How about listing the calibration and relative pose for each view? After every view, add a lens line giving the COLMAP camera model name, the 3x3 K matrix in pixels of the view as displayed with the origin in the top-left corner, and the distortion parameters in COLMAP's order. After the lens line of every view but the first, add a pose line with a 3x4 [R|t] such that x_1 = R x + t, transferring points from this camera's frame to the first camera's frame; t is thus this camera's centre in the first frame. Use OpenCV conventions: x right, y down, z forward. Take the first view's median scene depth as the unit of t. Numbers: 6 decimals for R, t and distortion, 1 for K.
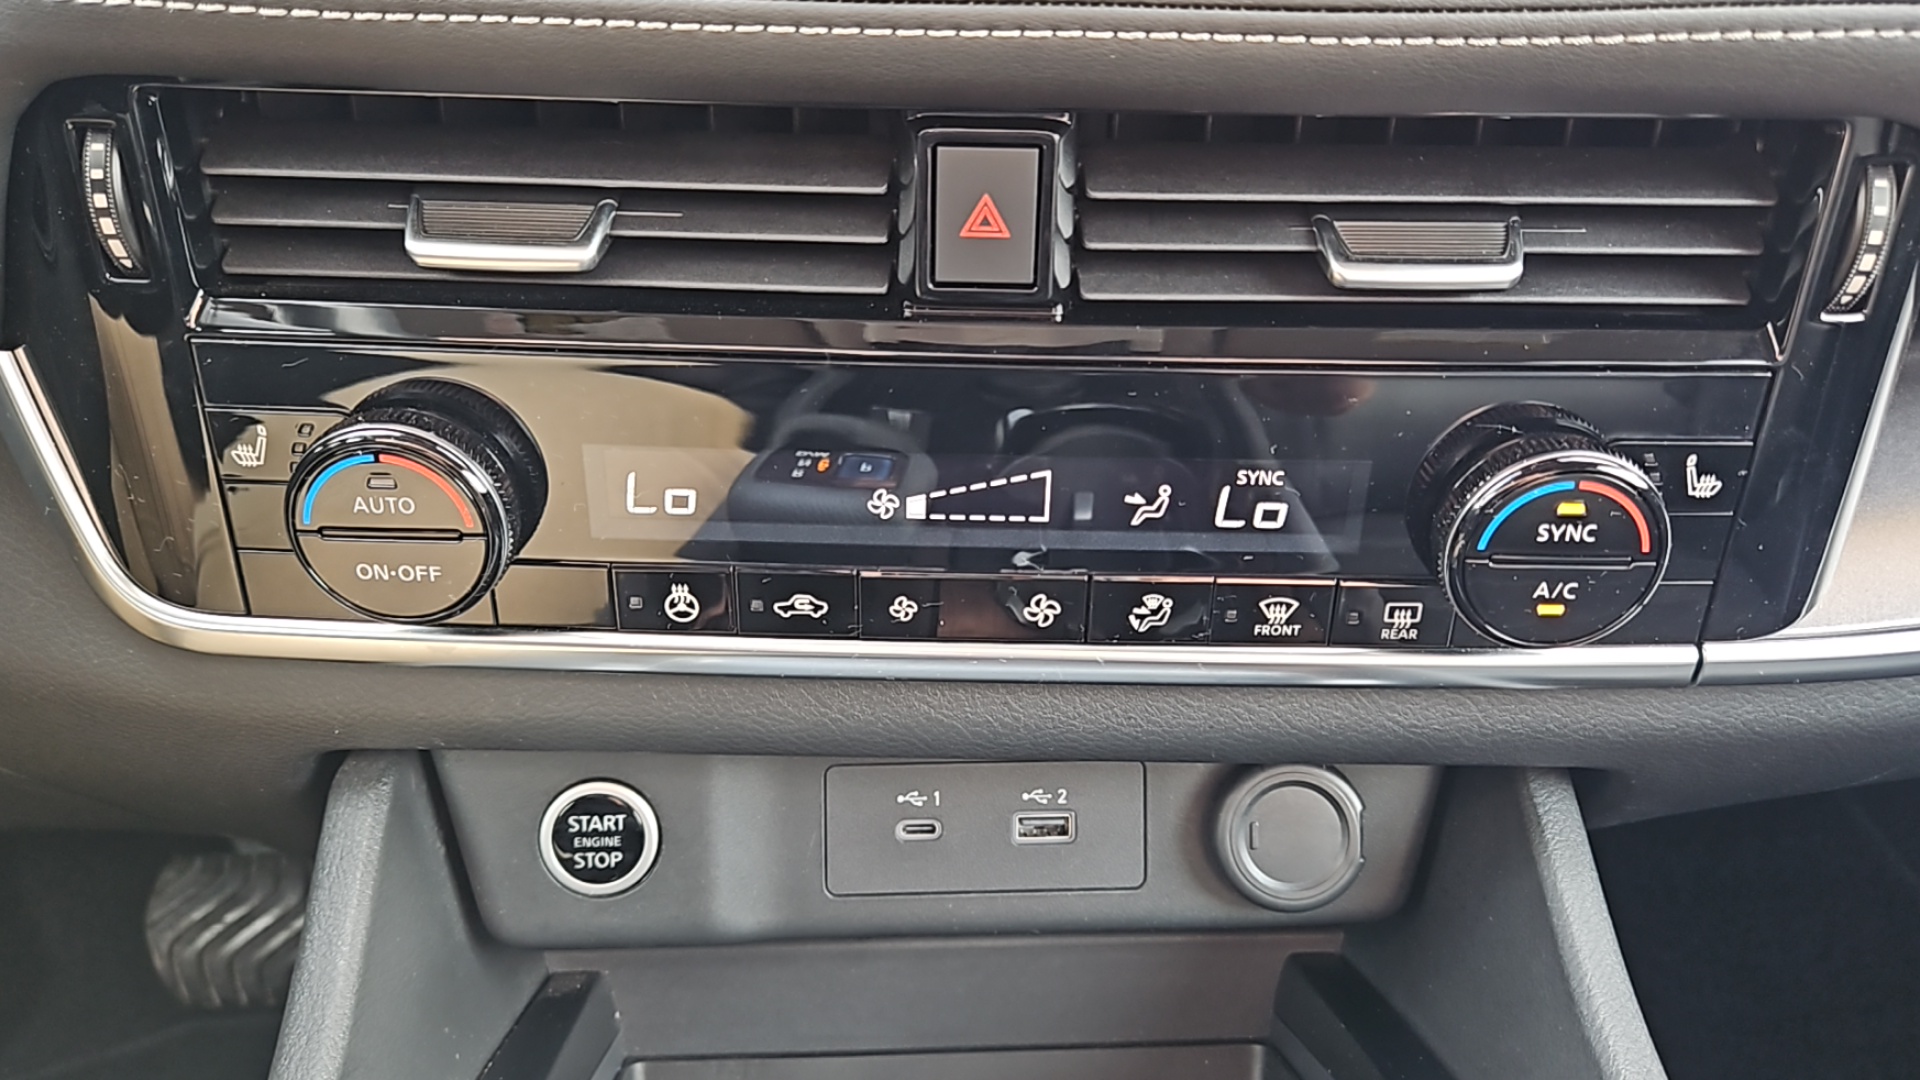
lens RADIAL K [[1537.2, 0, 973.1], [0, 1537.2, 547.5], [0, 0, 1]] dist [0.033830, -0.025637]
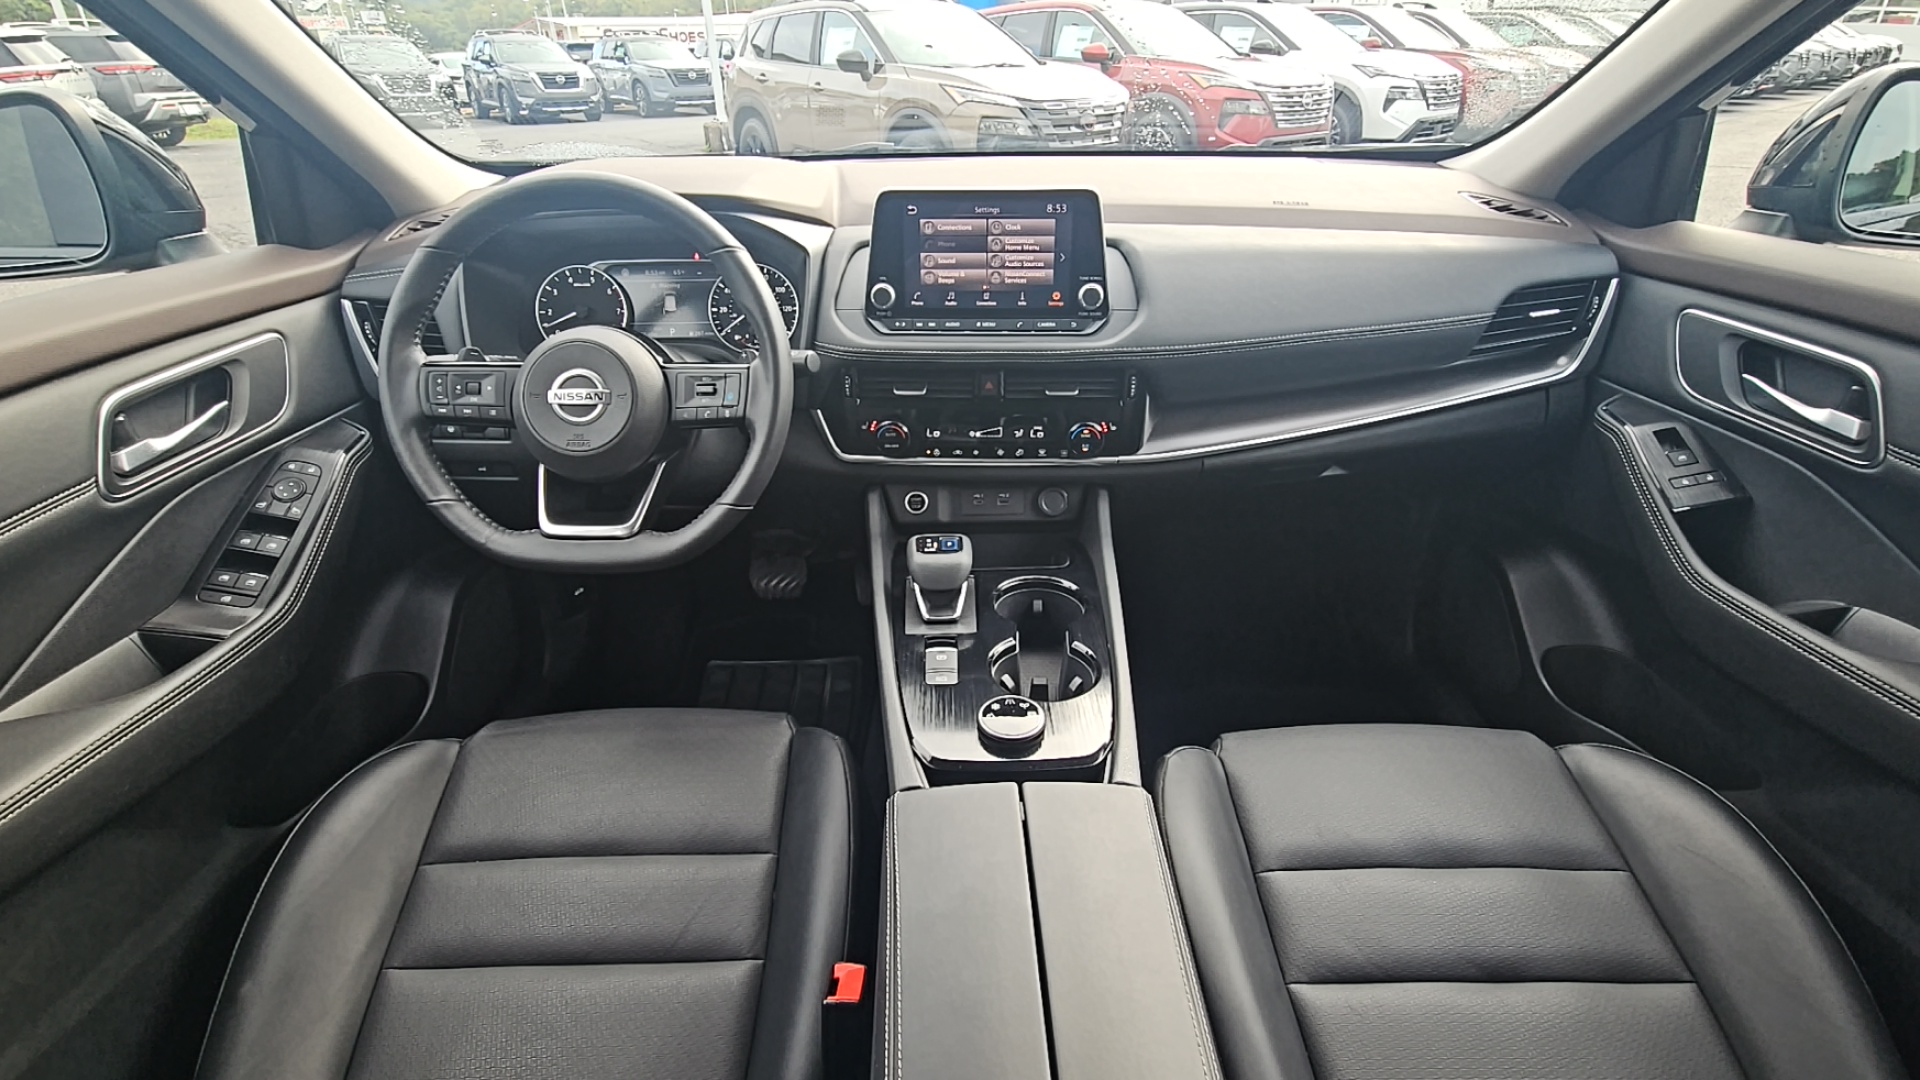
lens RADIAL K [[864.5, 0, 950.7], [0, 864.5, 527.8], [0, 0, 1]] dist [0.012929, -0.007521]
pose [[0.998763, -0.012475, -0.048135, 0.011276], [0.013289, 0.999773, 0.016646, 0.265359], [0.047916, -0.017265, 0.998702, -2.213368]]
